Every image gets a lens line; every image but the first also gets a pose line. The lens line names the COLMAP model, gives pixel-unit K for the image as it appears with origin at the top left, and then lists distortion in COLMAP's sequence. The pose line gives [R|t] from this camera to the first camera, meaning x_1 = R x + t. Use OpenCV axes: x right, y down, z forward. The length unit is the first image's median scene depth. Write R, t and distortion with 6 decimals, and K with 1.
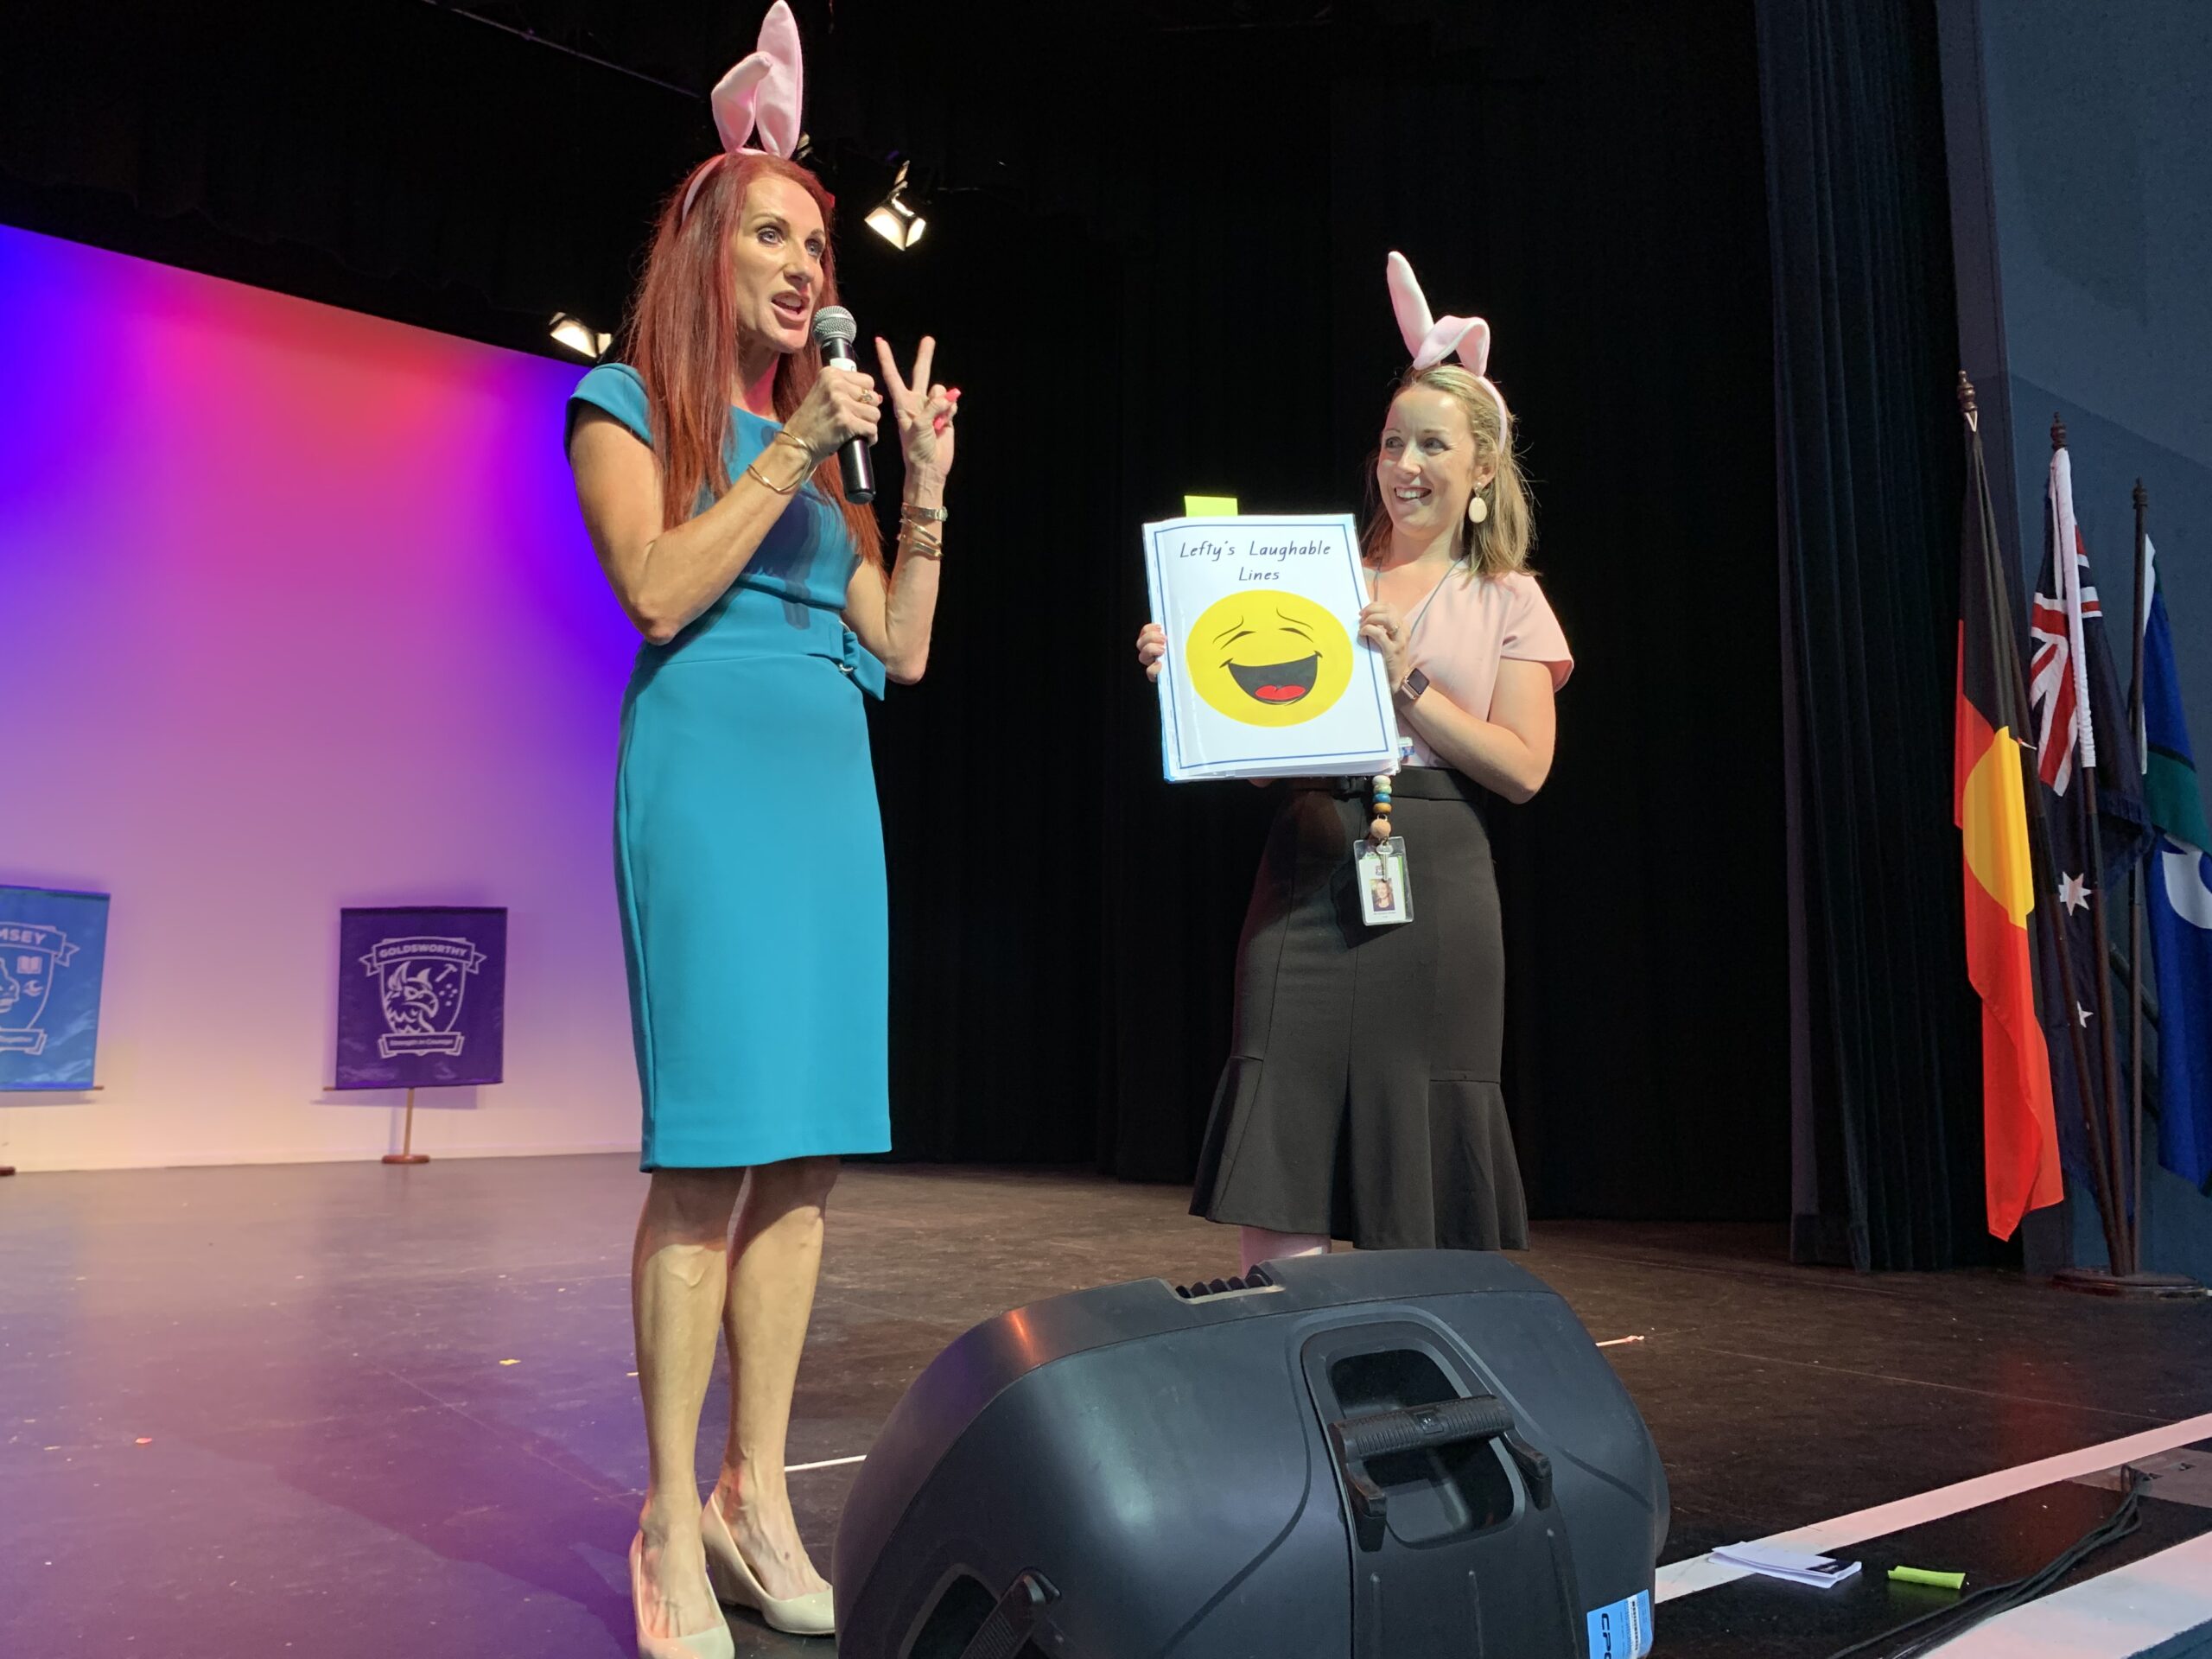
lens RADIAL K [[1667.8, 0, 1106.0], [0, 1667.8, 829.5], [0, 0, 1]] dist [0.014220, -0.003663]
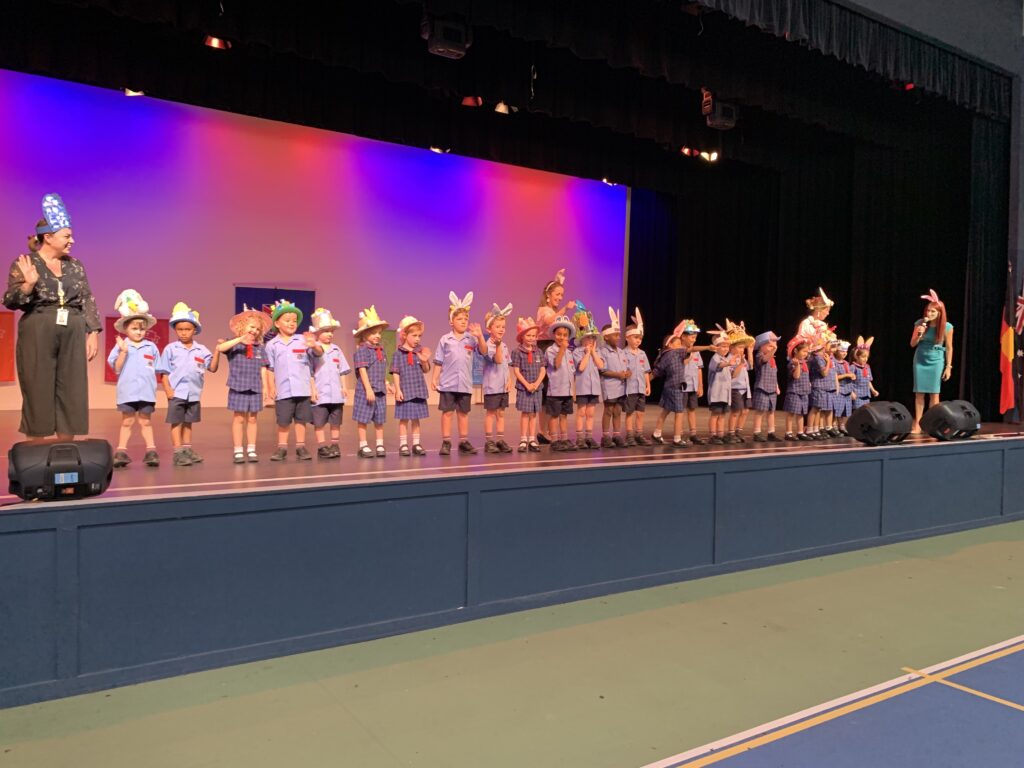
lens RADIAL K [[772.1, 0, 512.0], [0, 772.1, 384.0], [0, 0, 1]] dist [0.014220, -0.003663]
pose [[0.998608, 0.004544, -0.052553, -0.903706], [0.004029, 0.986801, 0.161885, -0.269821], [0.052595, -0.161872, 0.985409, -1.527640]]
